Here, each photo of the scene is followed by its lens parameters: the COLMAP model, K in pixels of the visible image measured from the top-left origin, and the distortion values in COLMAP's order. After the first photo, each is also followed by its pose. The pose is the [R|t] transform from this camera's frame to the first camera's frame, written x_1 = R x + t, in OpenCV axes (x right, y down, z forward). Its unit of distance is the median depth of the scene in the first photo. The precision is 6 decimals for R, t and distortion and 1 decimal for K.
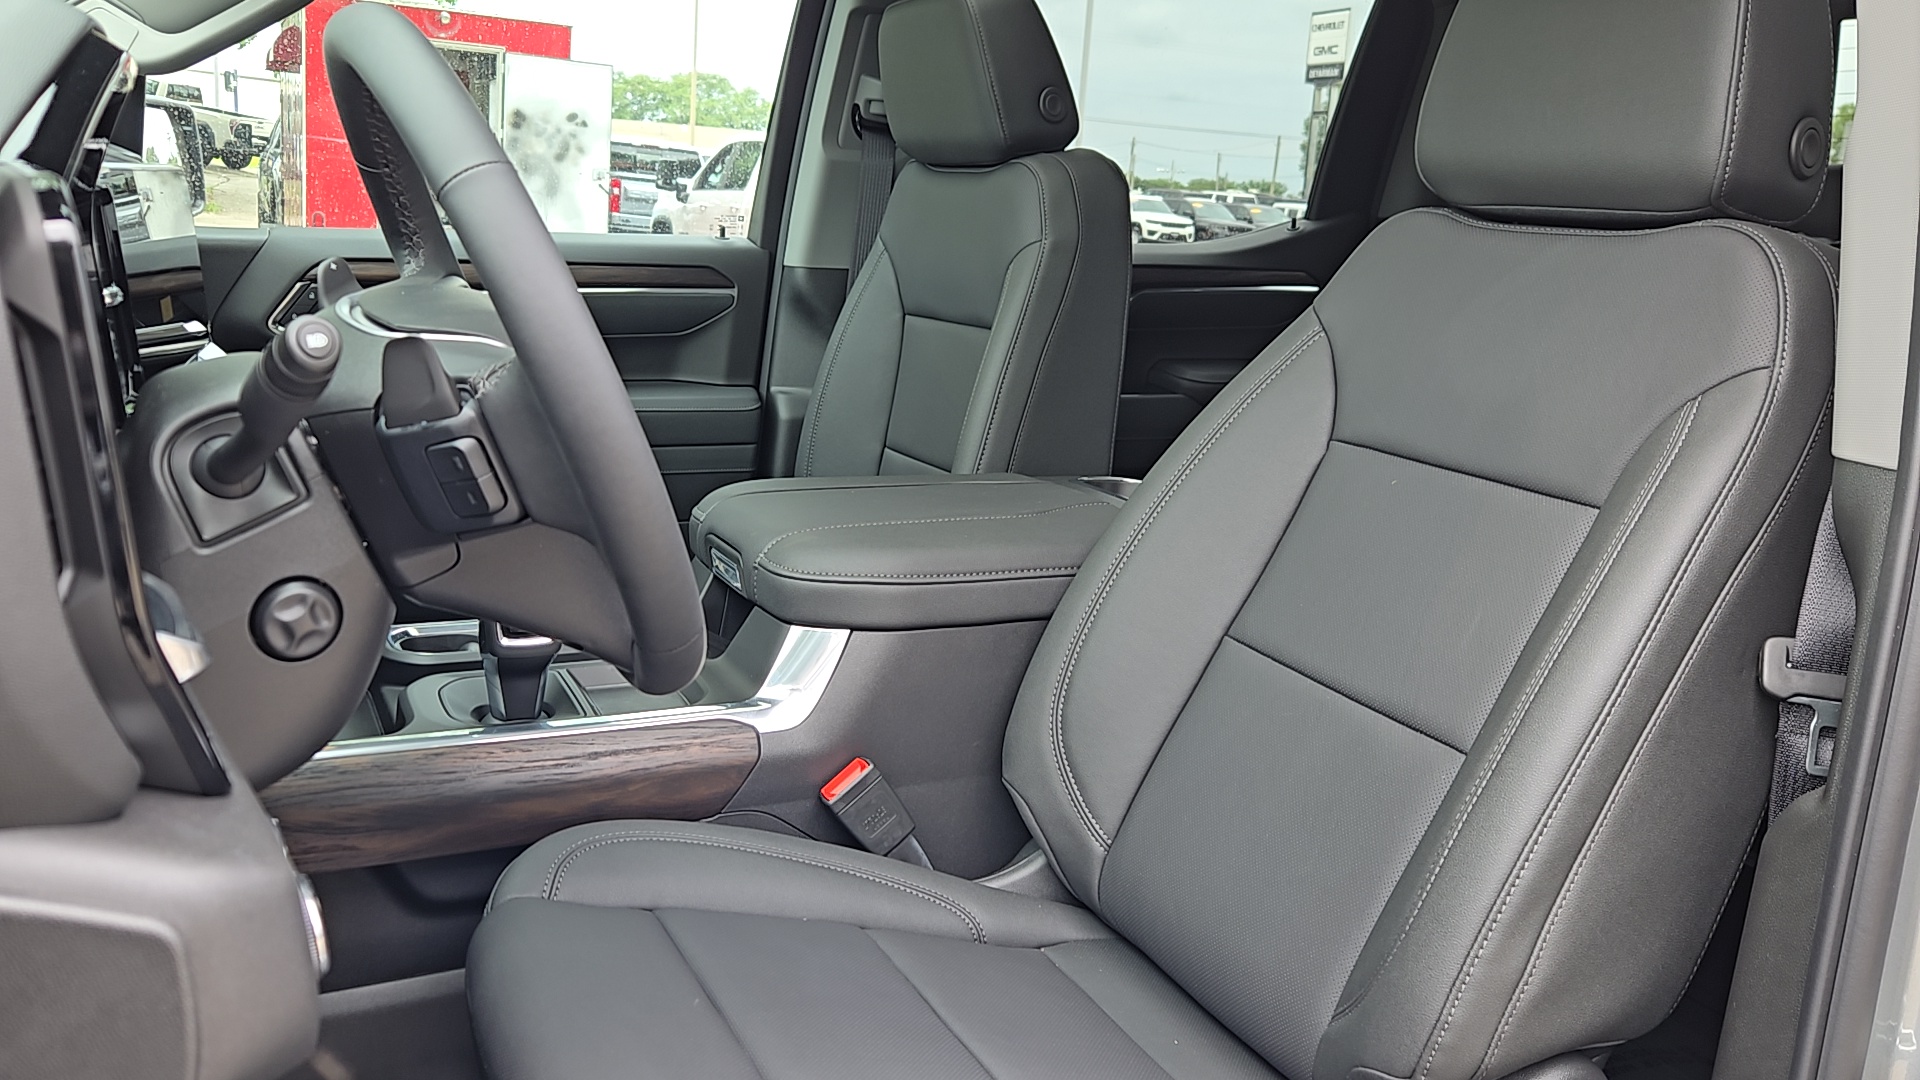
lens RADIAL K [[1602.3, 0, 953.5], [0, 1602.3, 533.0], [0, 0, 1]] dist [0.011135, -0.001881]
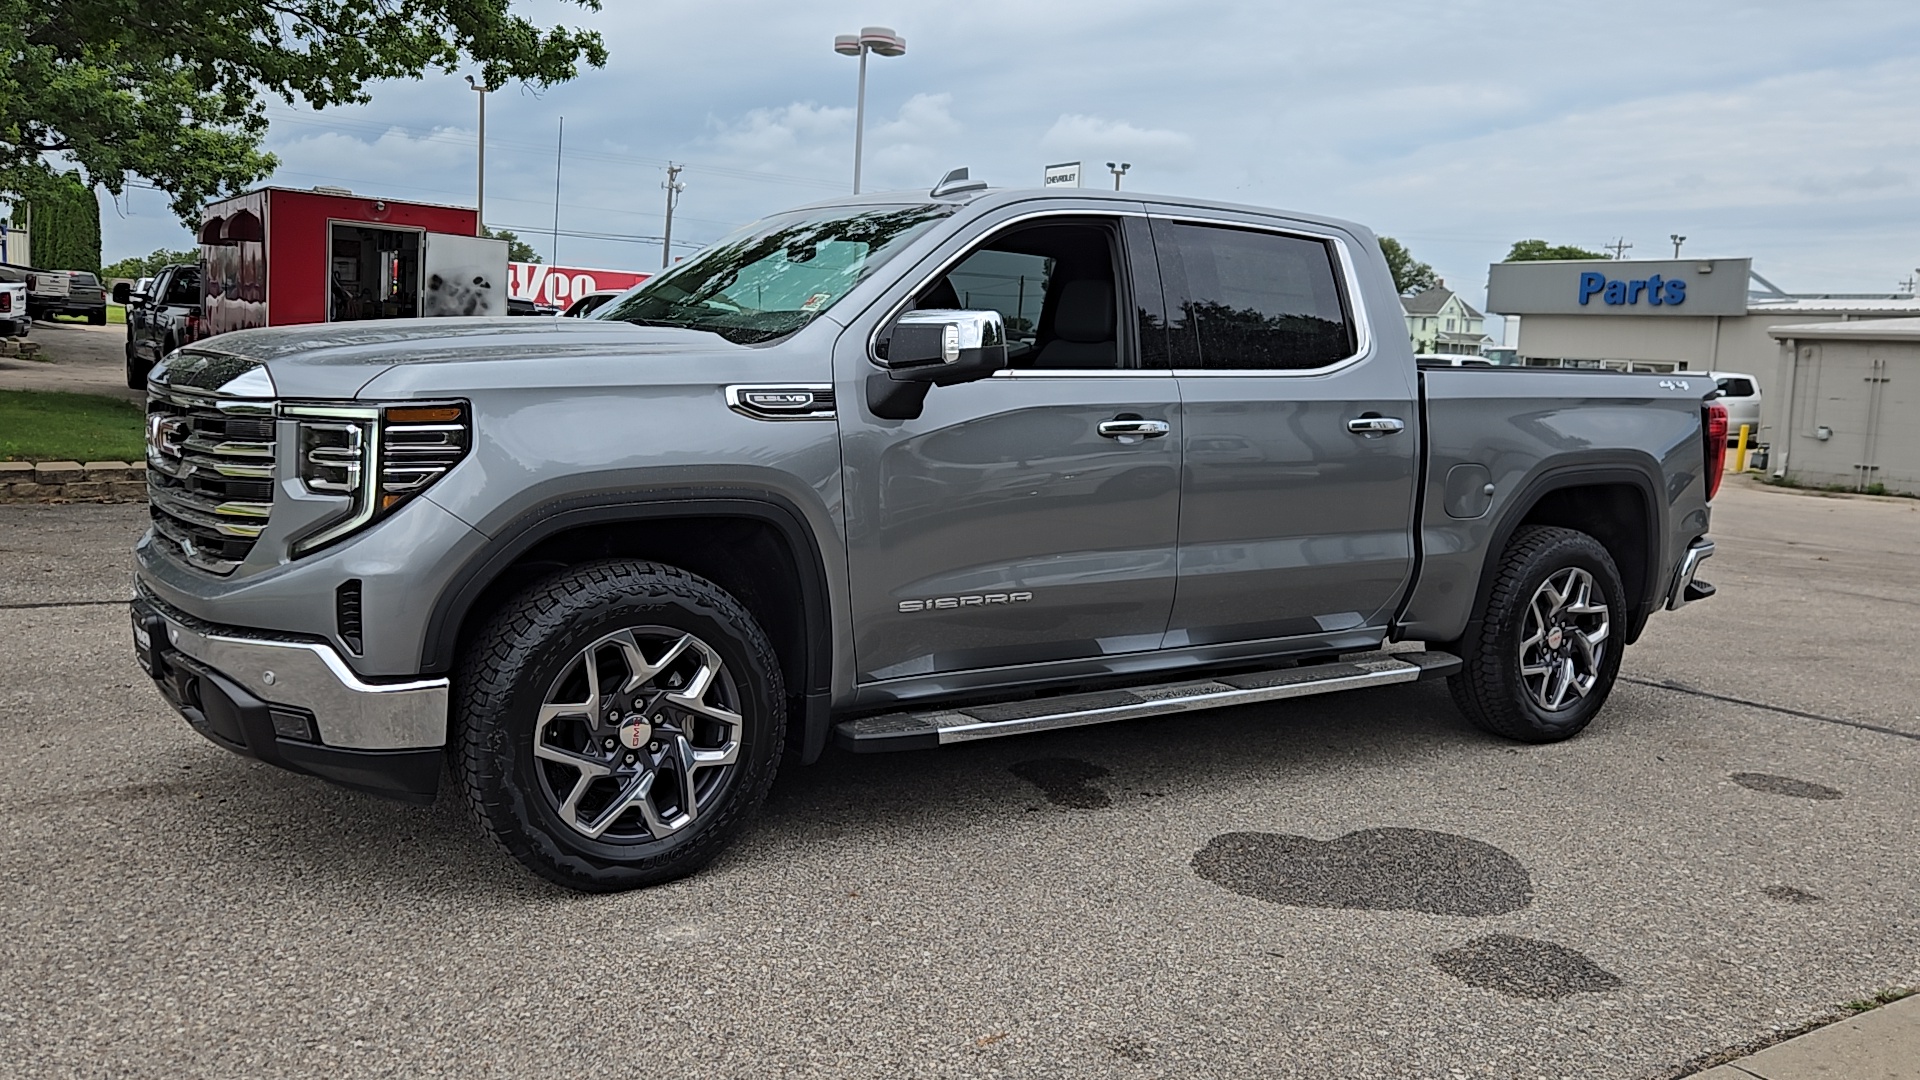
lens RADIAL K [[1596.5, 0, 954.3], [0, 1596.5, 530.4], [0, 0, 1]] dist [0.014928, -0.004132]
pose [[0.988287, -0.034341, 0.148691, -0.627732], [0.046797, 0.995607, -0.081094, 0.629250], [-0.145252, 0.087102, 0.985553, -3.071726]]
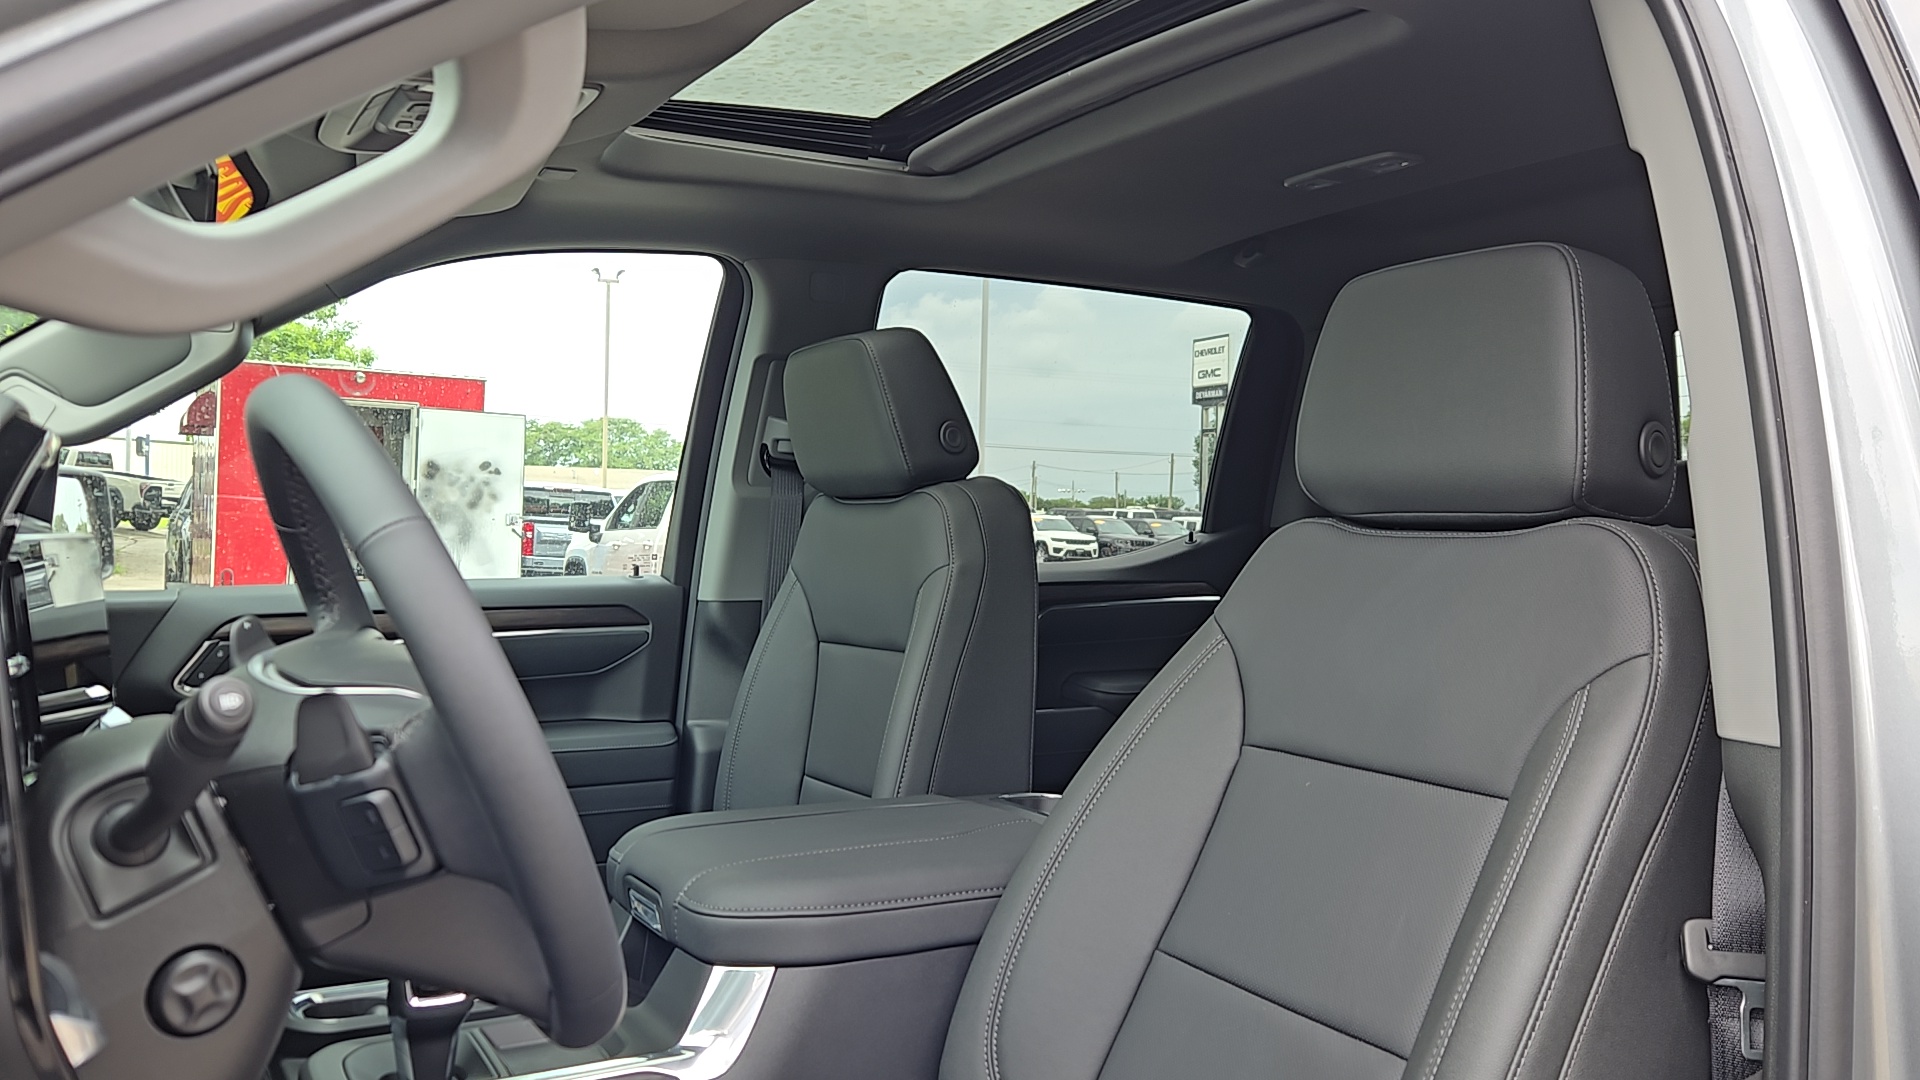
lens RADIAL K [[1596.5, 0, 954.3], [0, 1596.5, 530.4], [0, 0, 1]] dist [0.014928, -0.004132]
pose [[0.997346, -0.045269, 0.057020, 0.000961], [0.055779, 0.978446, -0.198825, -0.000042], [-0.046791, 0.201478, 0.978375, -0.010014]]
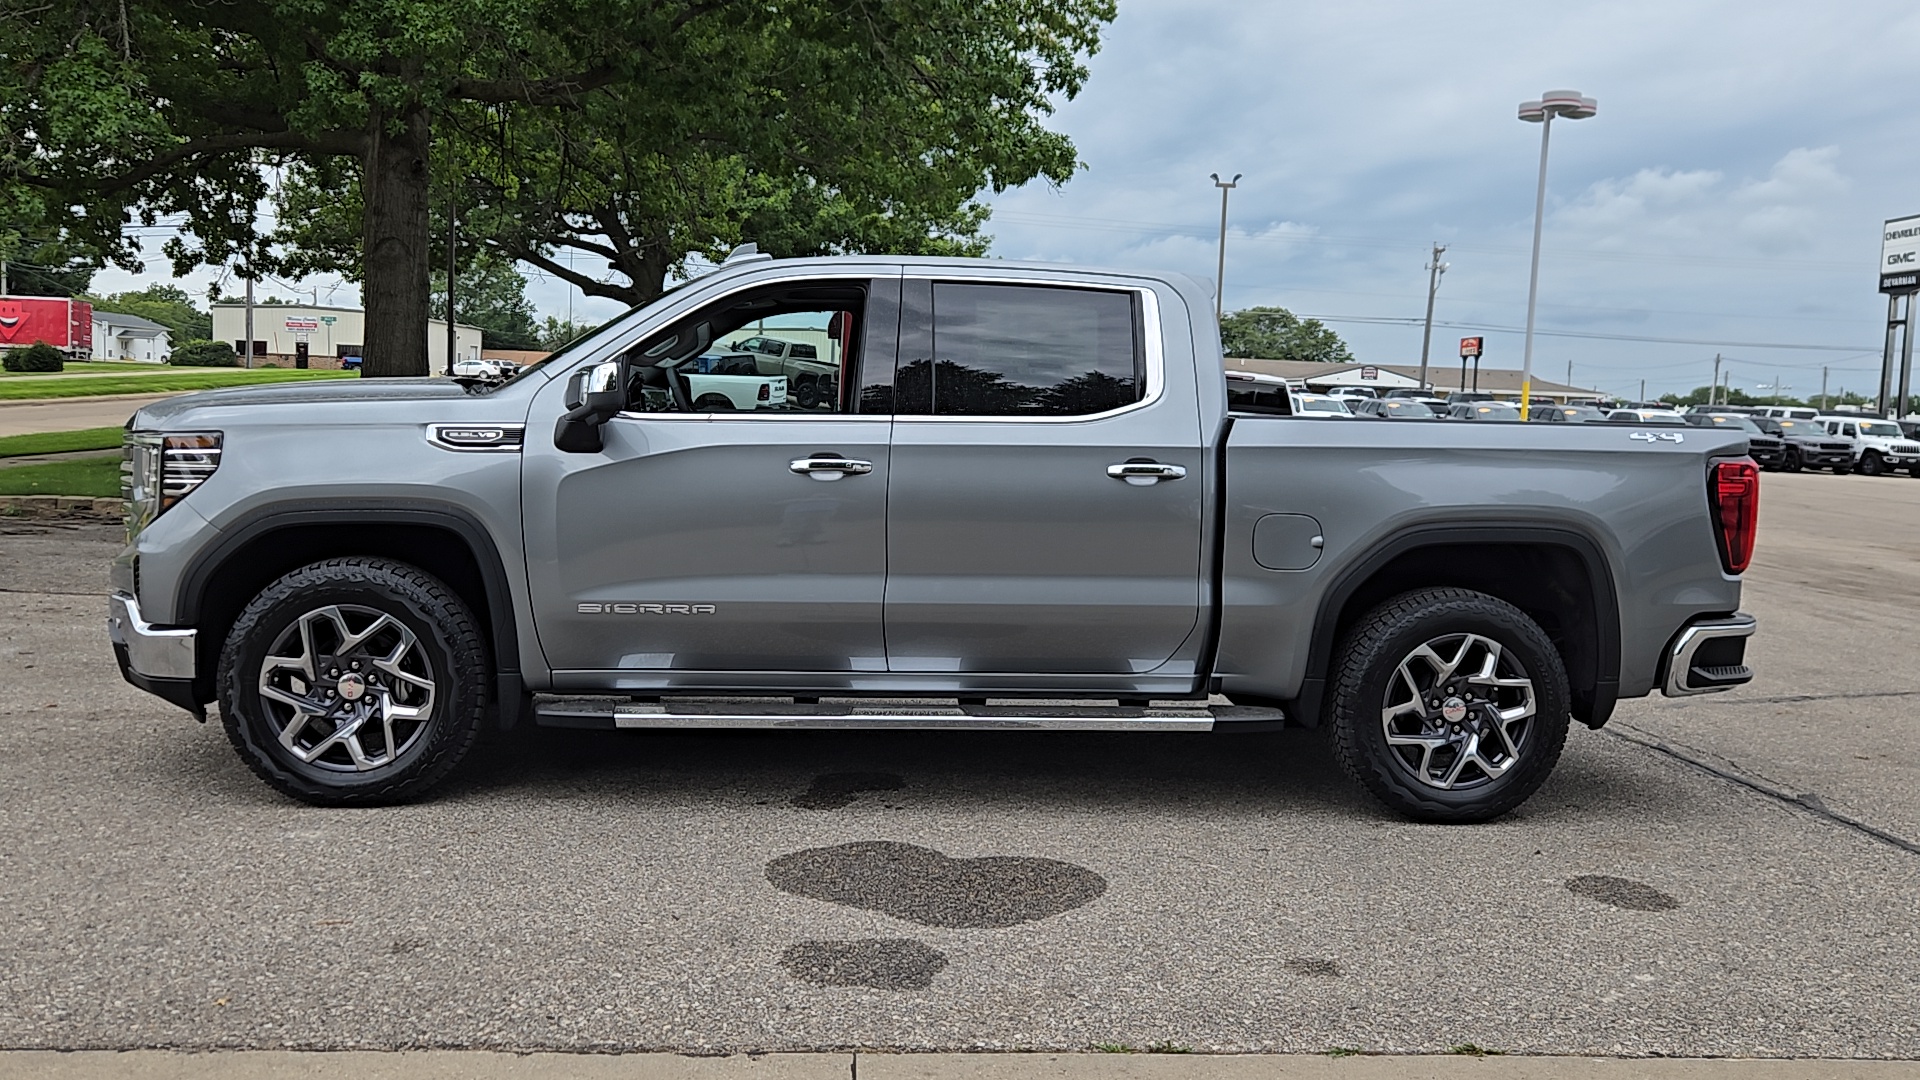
lens RADIAL K [[1596.5, 0, 954.3], [0, 1596.5, 530.4], [0, 0, 1]] dist [0.014928, -0.004132]
pose [[0.939166, 0.001352, -0.343461, 2.040384], [-0.049973, 0.989889, -0.132750, 0.807813], [0.339808, 0.141838, 0.929738, -3.213722]]
